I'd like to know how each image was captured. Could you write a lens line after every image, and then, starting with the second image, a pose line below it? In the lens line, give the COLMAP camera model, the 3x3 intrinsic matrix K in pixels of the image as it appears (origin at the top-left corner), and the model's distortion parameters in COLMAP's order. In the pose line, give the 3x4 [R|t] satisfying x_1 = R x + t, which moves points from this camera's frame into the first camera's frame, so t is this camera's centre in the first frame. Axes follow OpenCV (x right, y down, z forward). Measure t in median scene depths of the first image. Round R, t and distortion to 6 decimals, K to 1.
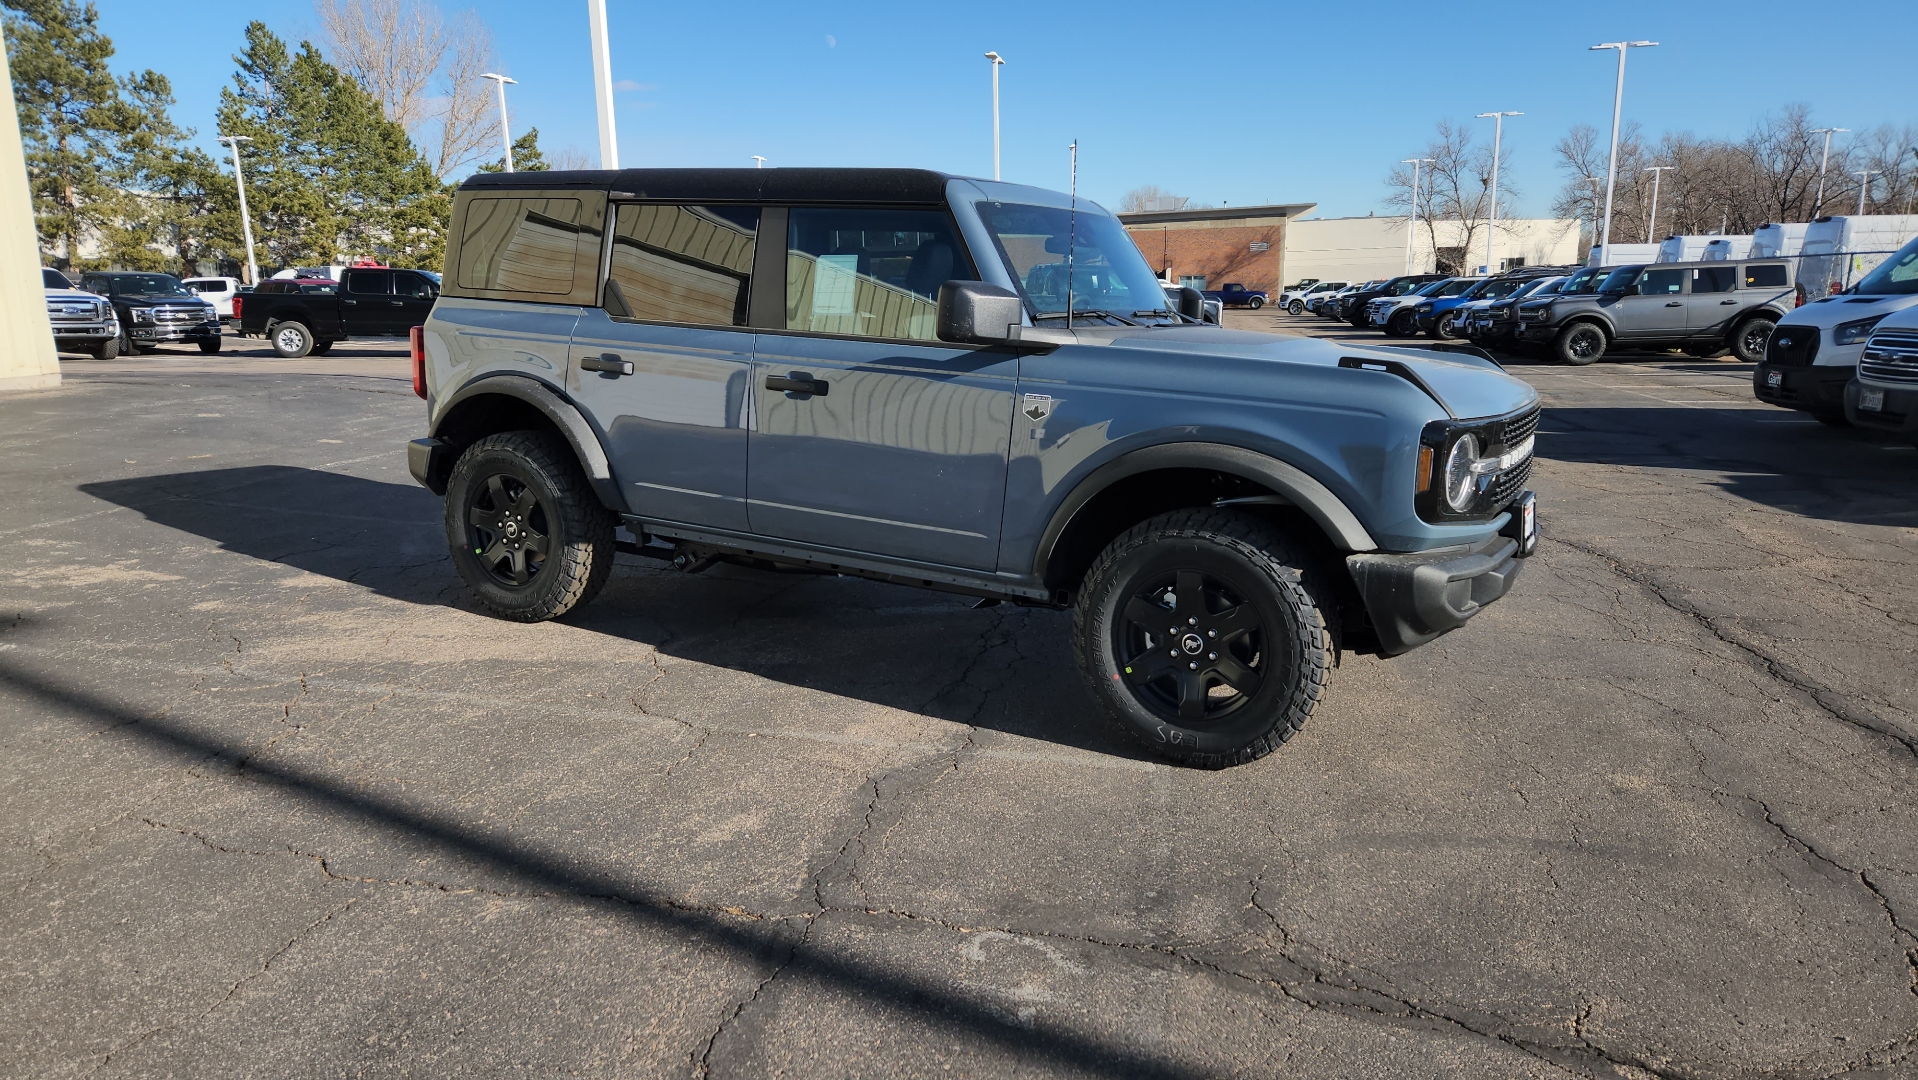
lens RADIAL K [[1278.6, 0, 931.3], [0, 1278.6, 564.9], [0, 0, 1]] dist [0.071141, -0.054599]
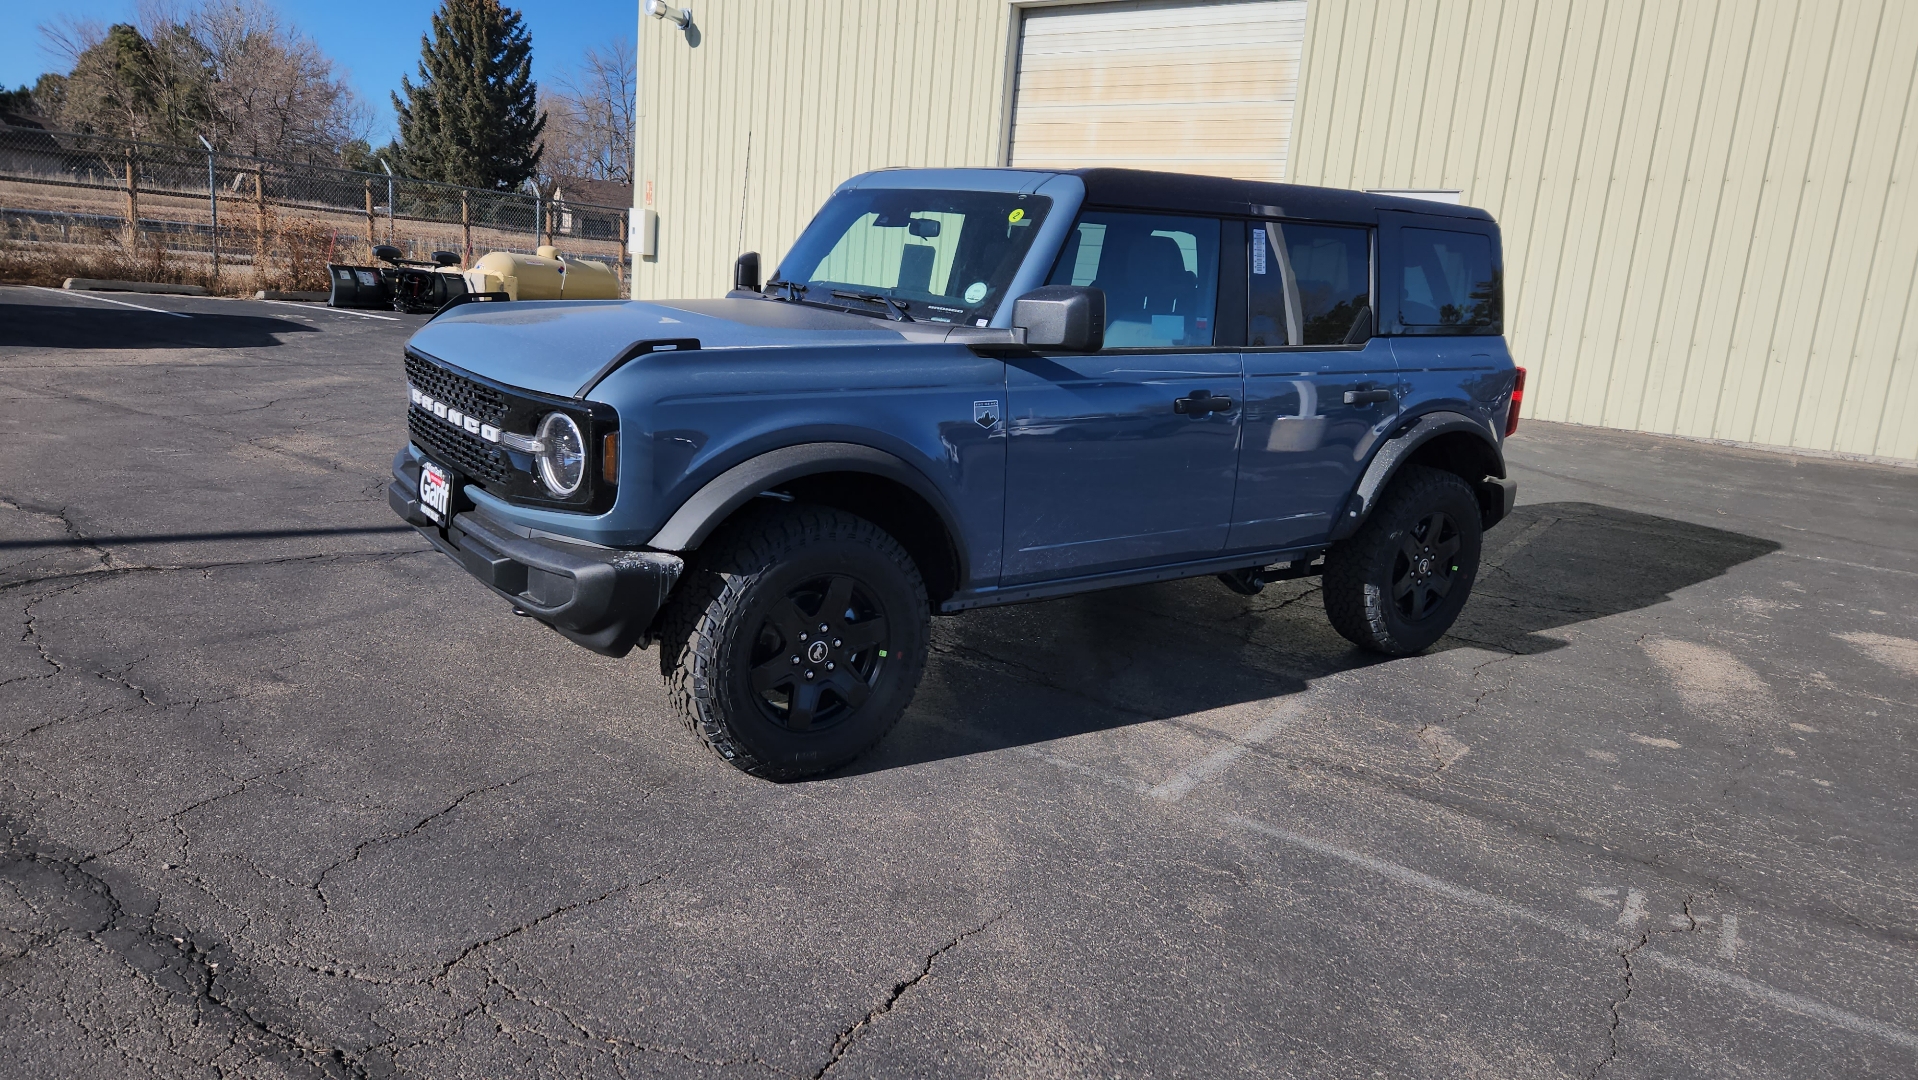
lens RADIAL K [[1278.6, 0, 921.7], [0, 1278.6, 556.6], [0, 0, 1]] dist [0.071141, -0.054599]
pose [[-0.400457, 0.167479, -0.900880, 0.960254], [-0.275677, 0.915585, 0.292756, -0.293767], [0.873863, 0.365588, -0.320483, 1.342348]]
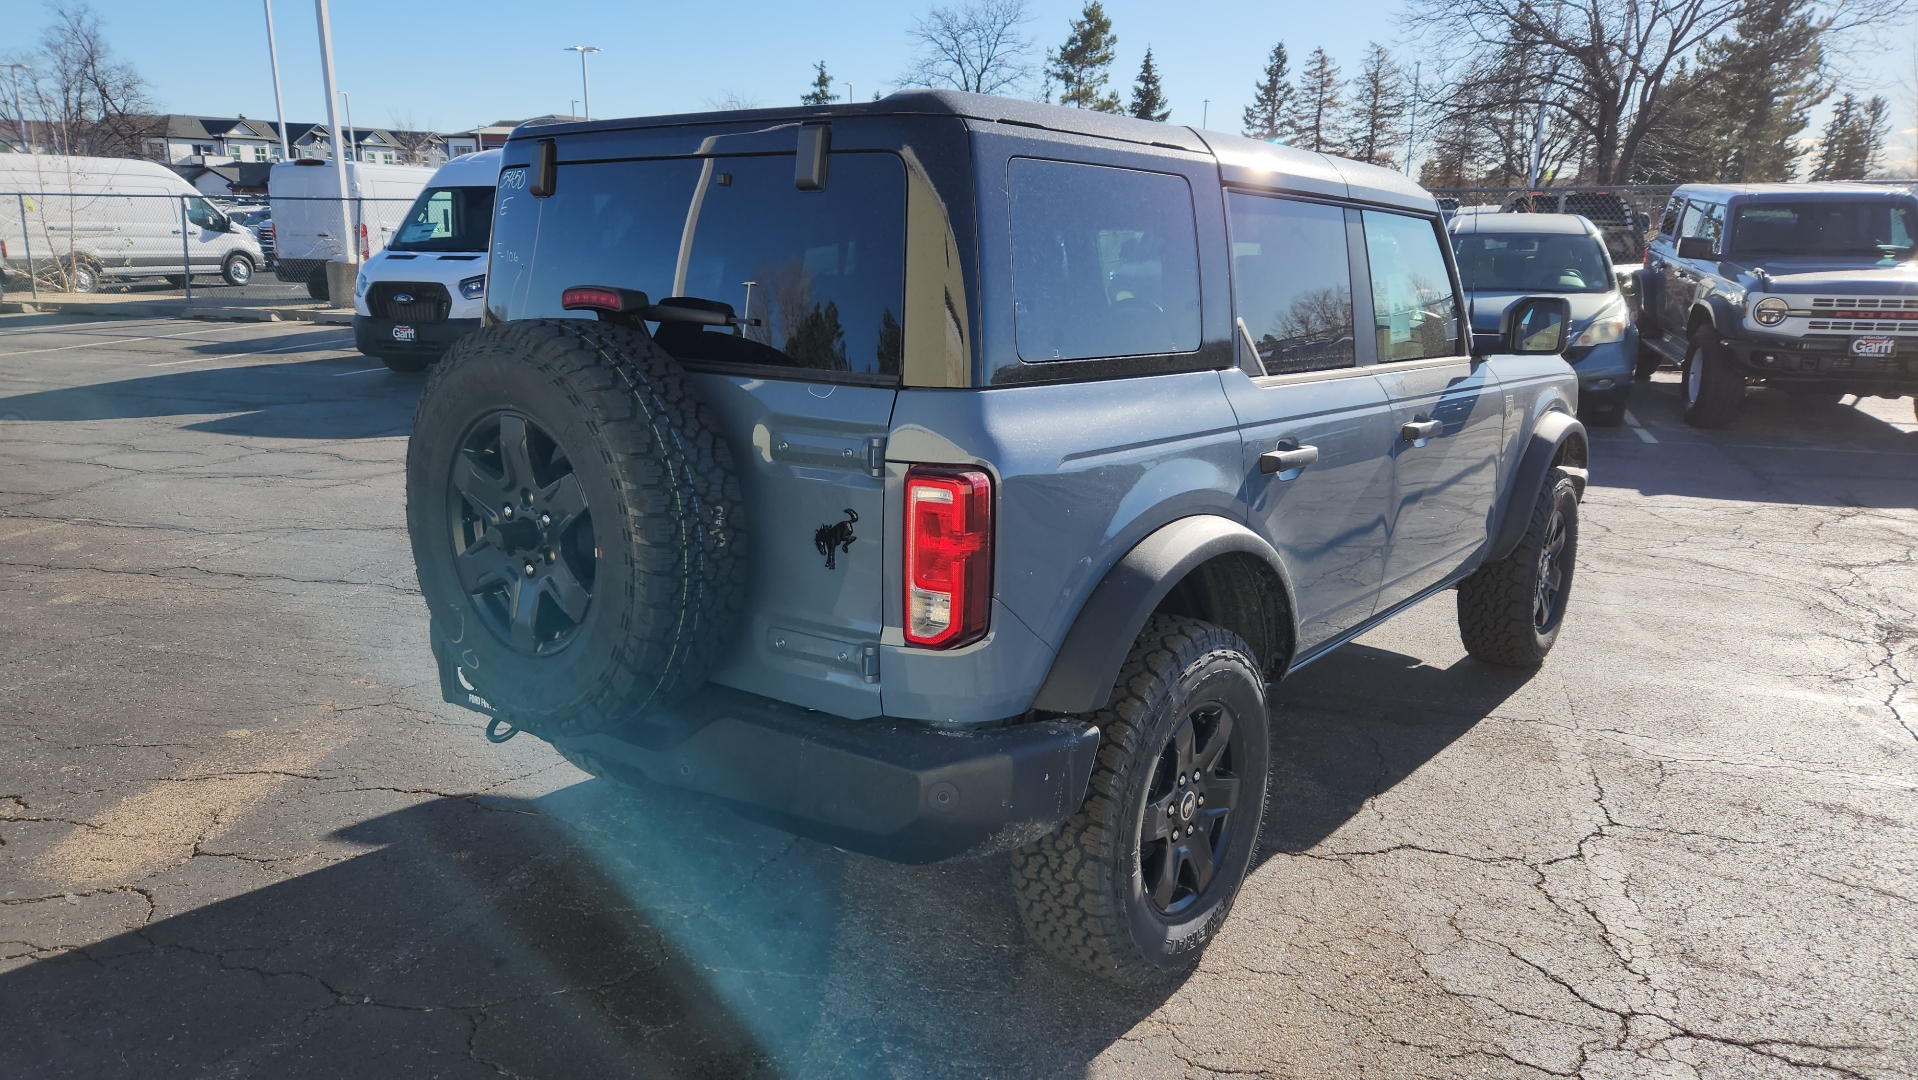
lens RADIAL K [[1272.5, 0, 947.0], [0, 1272.5, 566.9], [0, 0, 1]] dist [0.073363, -0.059172]
pose [[0.134600, -0.253515, 0.957921, -0.862025], [0.199981, 0.953776, 0.224318, -0.271768], [-0.970510, 0.161373, 0.179076, 1.043687]]
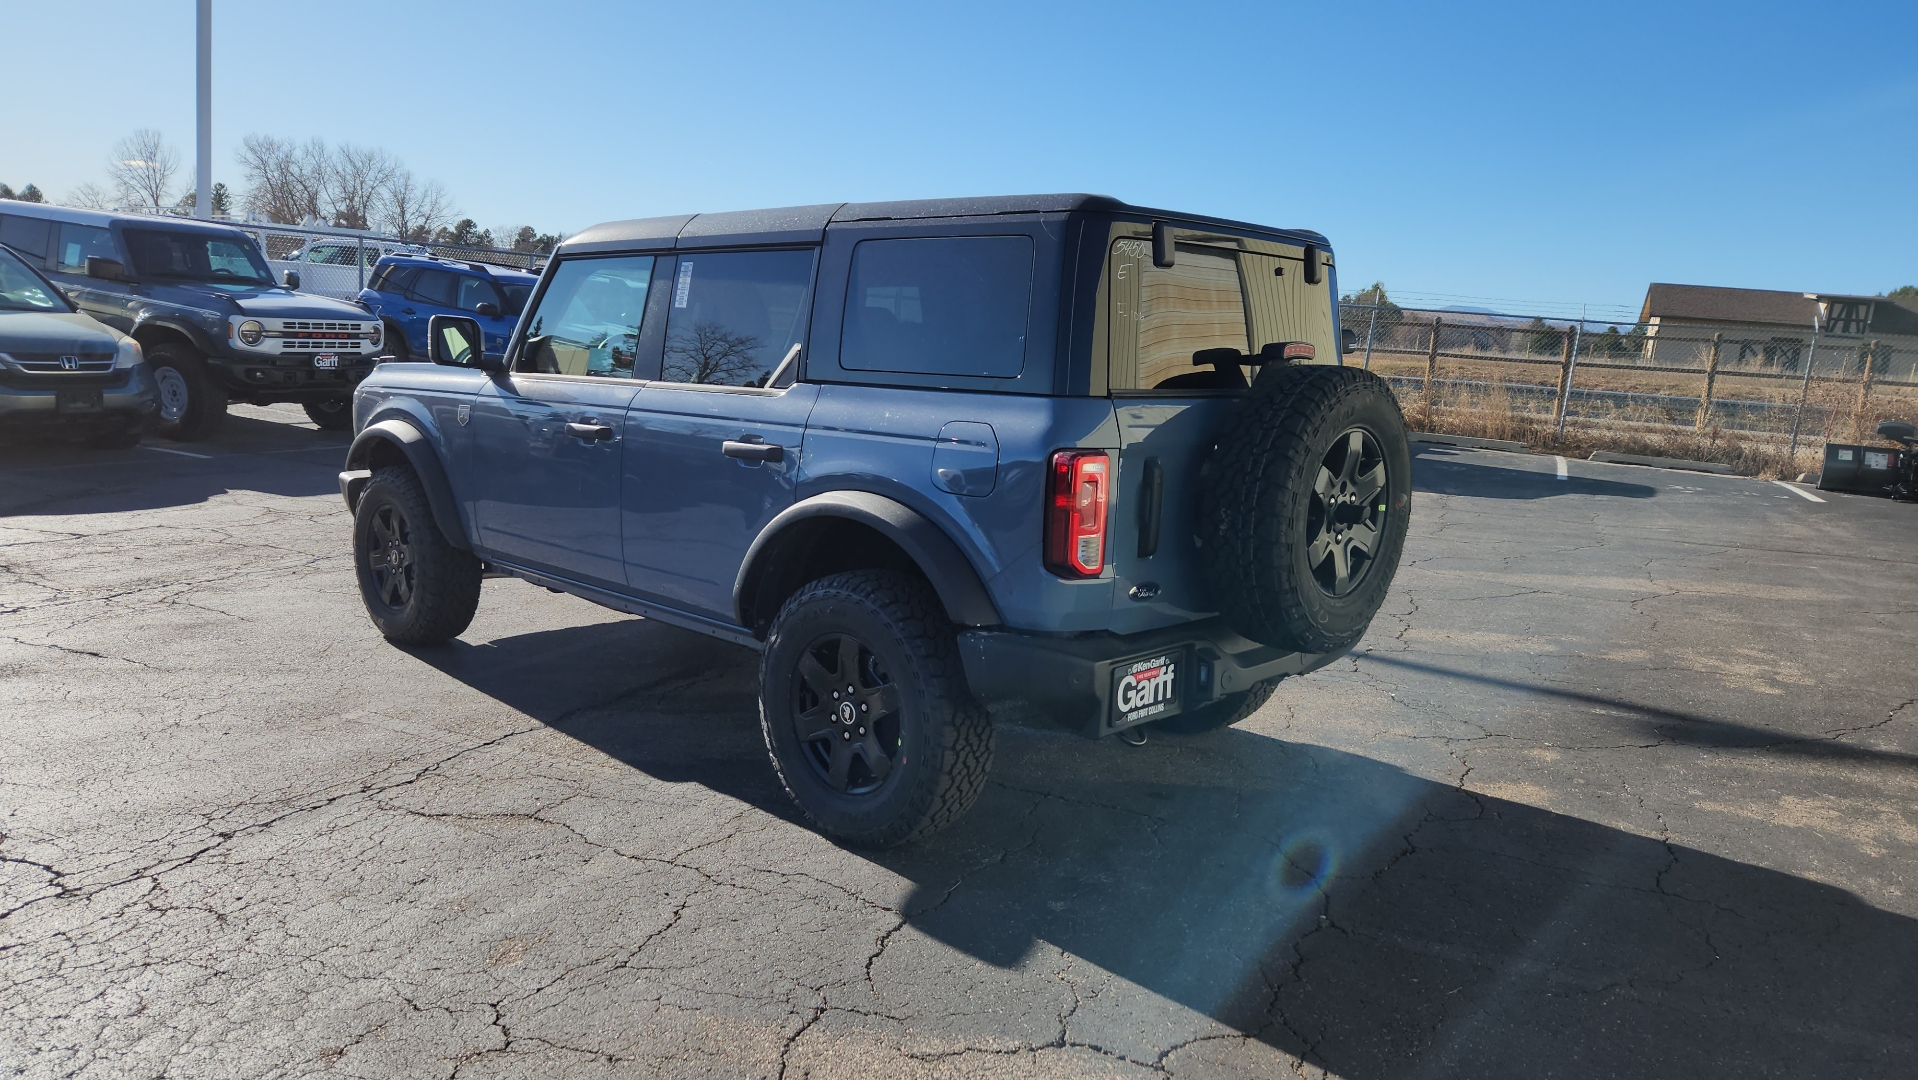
lens RADIAL K [[1278.5, 0, 926.0], [0, 1278.5, 553.0], [0, 0, 1]] dist [0.065843, -0.043753]
pose [[-0.969319, -0.103648, 0.222884, -0.359405], [-0.013201, 0.927393, 0.373855, -0.447222], [-0.245451, 0.359442, -0.900308, 1.978923]]
